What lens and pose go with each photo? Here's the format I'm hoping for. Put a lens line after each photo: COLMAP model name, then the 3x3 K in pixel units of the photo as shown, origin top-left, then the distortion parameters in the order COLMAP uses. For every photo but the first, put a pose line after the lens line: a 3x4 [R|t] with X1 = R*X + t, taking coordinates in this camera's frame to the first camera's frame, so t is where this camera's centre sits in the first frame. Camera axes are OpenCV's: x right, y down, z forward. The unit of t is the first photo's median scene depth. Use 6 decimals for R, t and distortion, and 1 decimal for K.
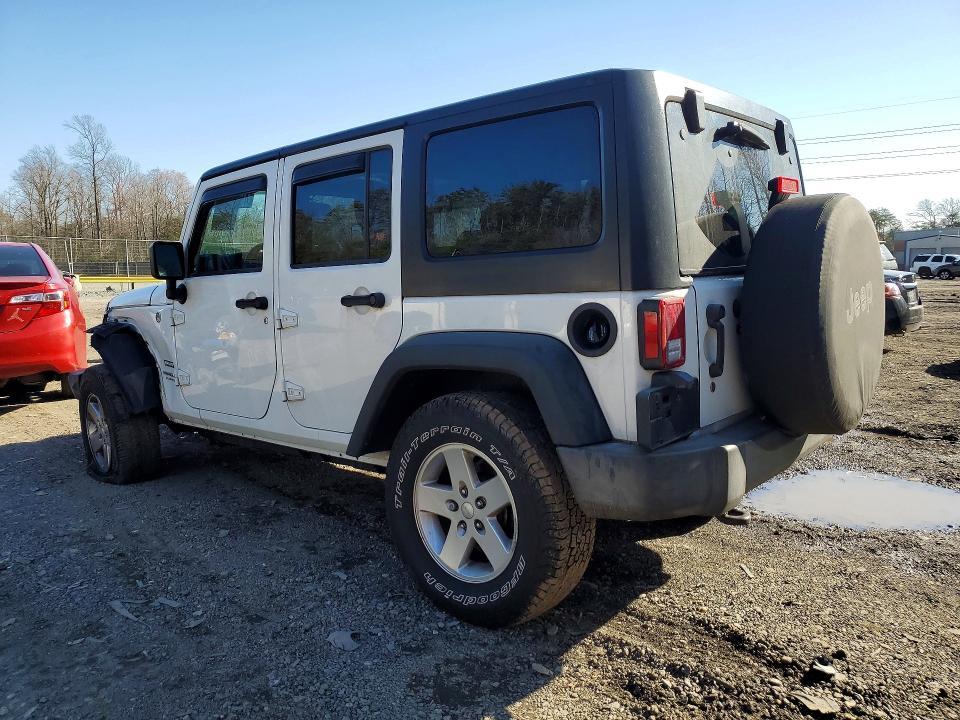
lens RADIAL K [[779.5, 0, 480.0], [0, 779.5, 360.0], [0, 0, 1]] dist [0.034496, 0.000694]
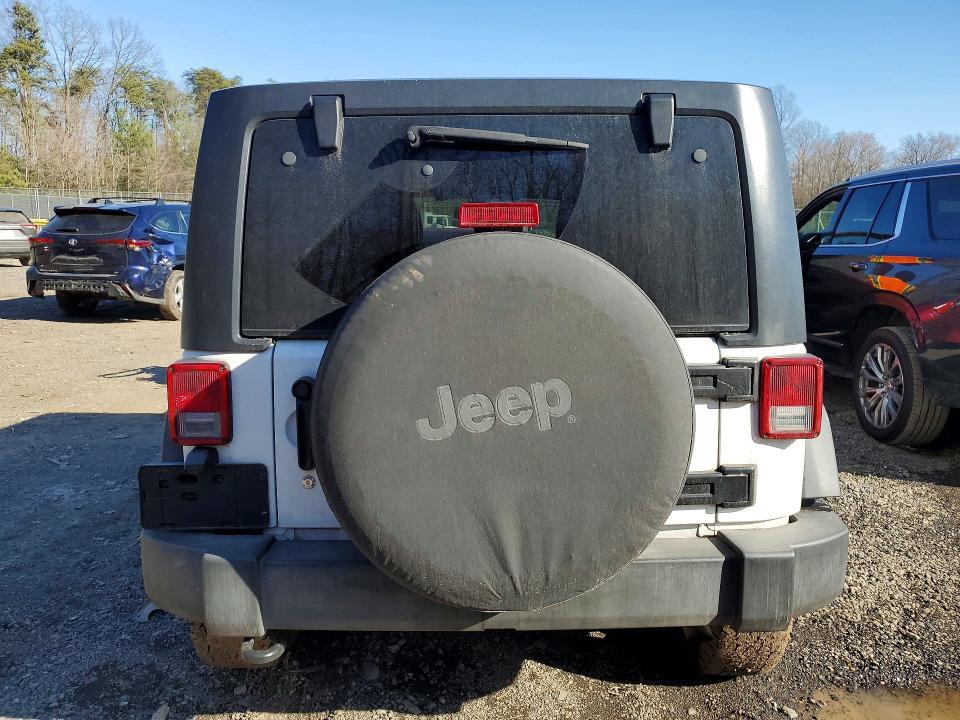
lens RADIAL K [[779.5, 0, 480.0], [0, 779.5, 360.0], [0, 0, 1]] dist [0.034496, 0.000694]
pose [[0.638158, 0.147219, -0.755699, 0.970287], [-0.111108, 0.988883, 0.098819, -0.179777], [0.761846, 0.020902, 0.647421, 0.621038]]
